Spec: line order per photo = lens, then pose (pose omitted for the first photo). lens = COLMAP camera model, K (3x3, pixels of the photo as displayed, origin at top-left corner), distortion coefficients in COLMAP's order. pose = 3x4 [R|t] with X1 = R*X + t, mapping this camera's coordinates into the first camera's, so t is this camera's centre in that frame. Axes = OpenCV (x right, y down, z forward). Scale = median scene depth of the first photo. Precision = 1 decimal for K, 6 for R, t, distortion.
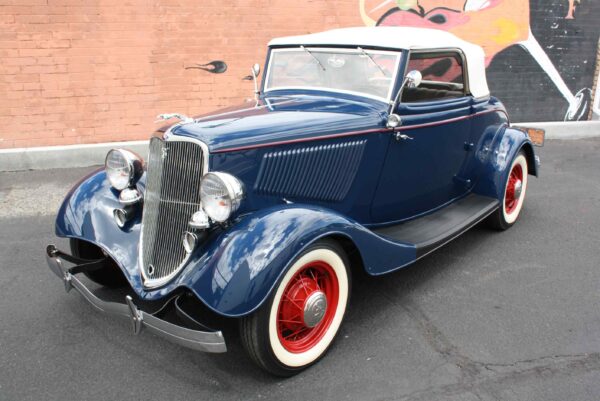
lens RADIAL K [[533.3, 0, 299.2], [0, 533.3, 197.7], [0, 0, 1]] dist [-0.077046, 0.016578]
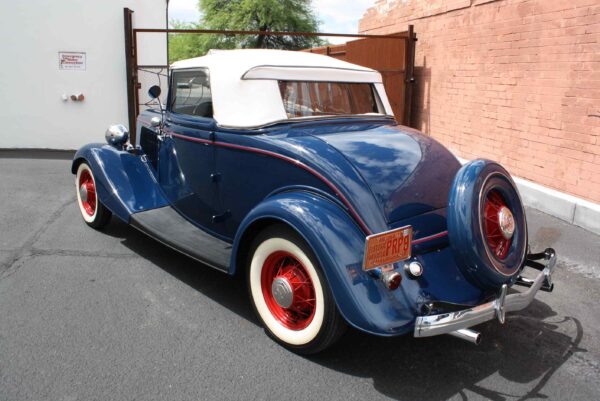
lens RADIAL K [[497.7, 0, 302.6], [0, 497.7, 199.6], [0, 0, 1]] dist [-0.137794, 0.093093]
pose [[-0.103048, 0.239130, -0.965504, 0.606591], [-0.315187, 0.912800, 0.259716, -0.177853], [0.943418, 0.331078, -0.018692, 0.633359]]
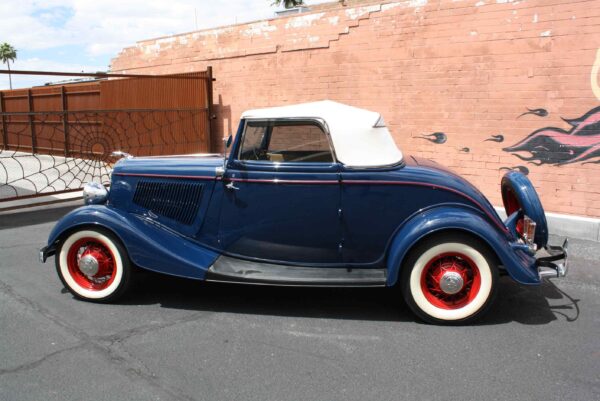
lens RADIAL K [[497.7, 0, 296.9], [0, 497.7, 206.6], [0, 0, 1]] dist [-0.137794, 0.093093]
pose [[0.537295, 0.156441, -0.828759, 0.578532], [-0.243965, 0.969466, 0.024836, -0.061413], [0.807339, 0.188843, 0.559055, 0.215107]]
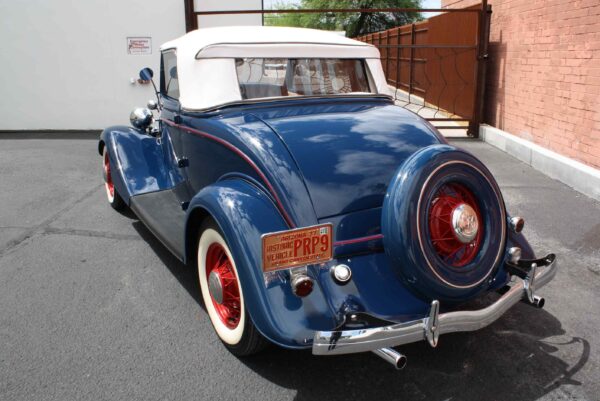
lens RADIAL K [[497.7, 0, 305.9], [0, 497.7, 197.5], [0, 0, 1]] dist [-0.137794, 0.093093]
pose [[-0.302842, 0.265582, -0.915288, 0.546274], [-0.275521, 0.894981, 0.350852, -0.208040], [0.912346, 0.358434, -0.197865, 0.738698]]
